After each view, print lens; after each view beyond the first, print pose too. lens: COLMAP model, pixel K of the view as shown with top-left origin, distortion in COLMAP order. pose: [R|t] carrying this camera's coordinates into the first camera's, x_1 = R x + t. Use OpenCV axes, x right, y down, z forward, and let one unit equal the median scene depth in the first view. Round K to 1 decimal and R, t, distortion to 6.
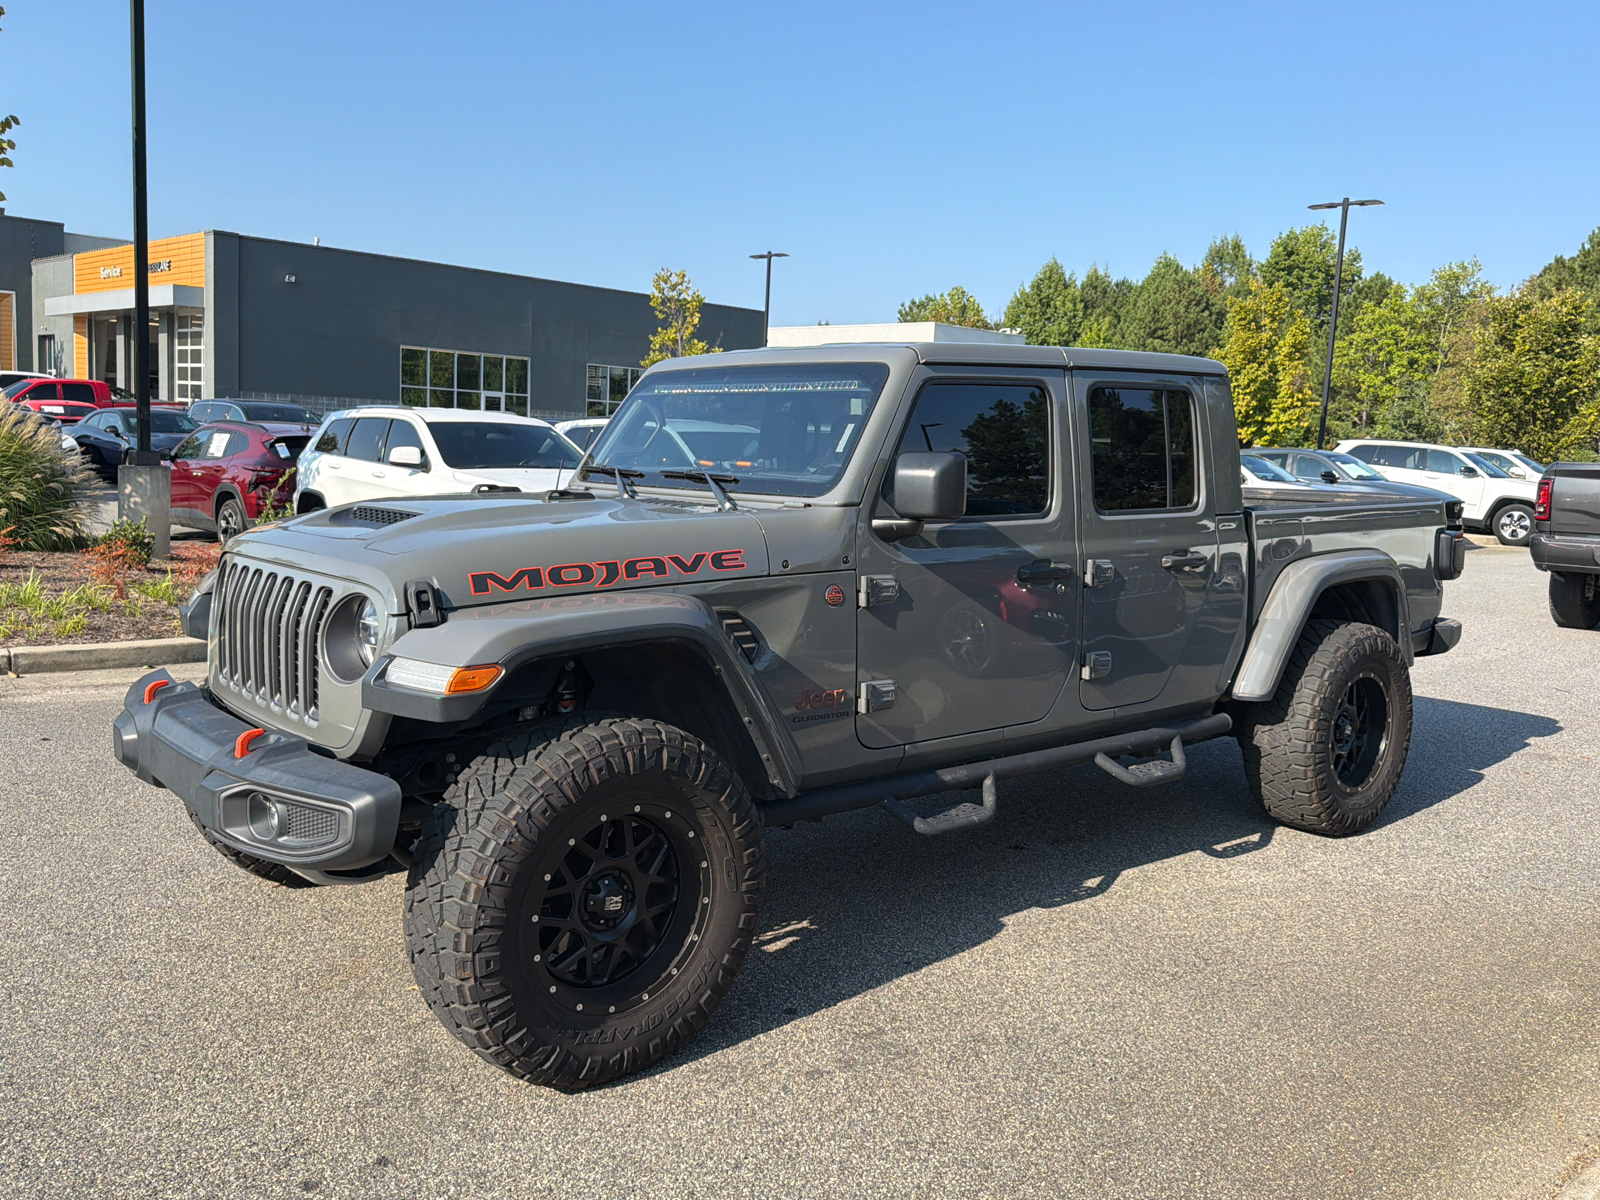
lens RADIAL K [[1346.7, 0, 800.0], [0, 1346.7, 600.0], [0, 0, 1]] dist [0.096491, -0.155382]
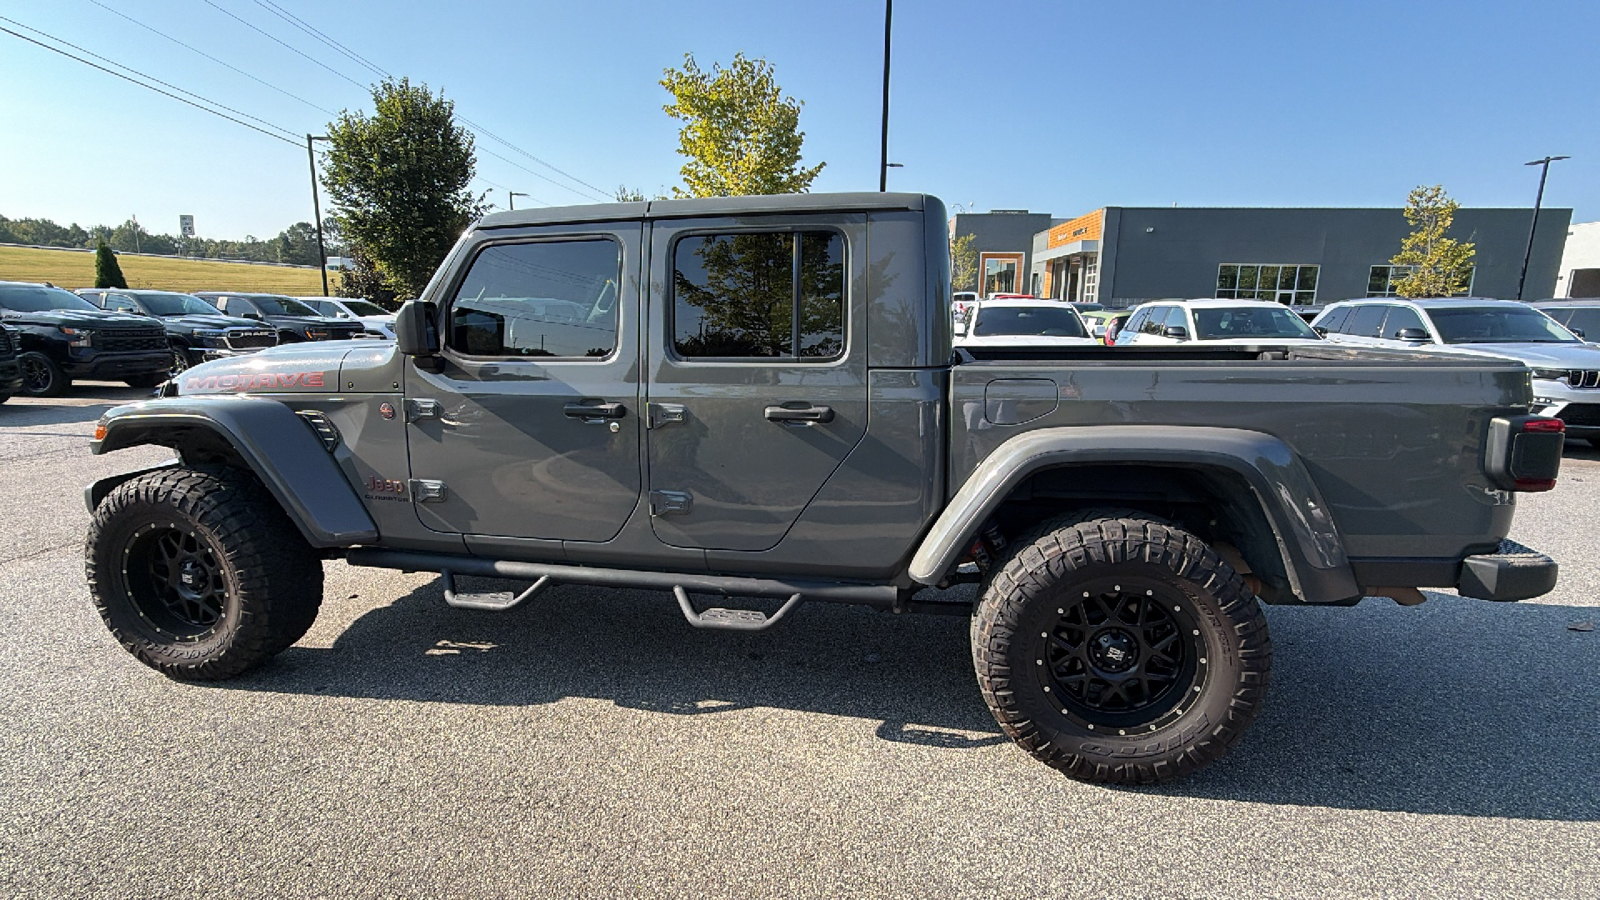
lens RADIAL K [[737.4, 0, 800.0], [0, 737.4, 450.0], [0, 0, 1]] dist [0.001478, 0.000214]
pose [[0.627837, 0.115312, -0.769756, 0.099104], [-0.079083, 0.993298, 0.084296, -0.006921], [0.774317, 0.007951, 0.632748, 0.097903]]
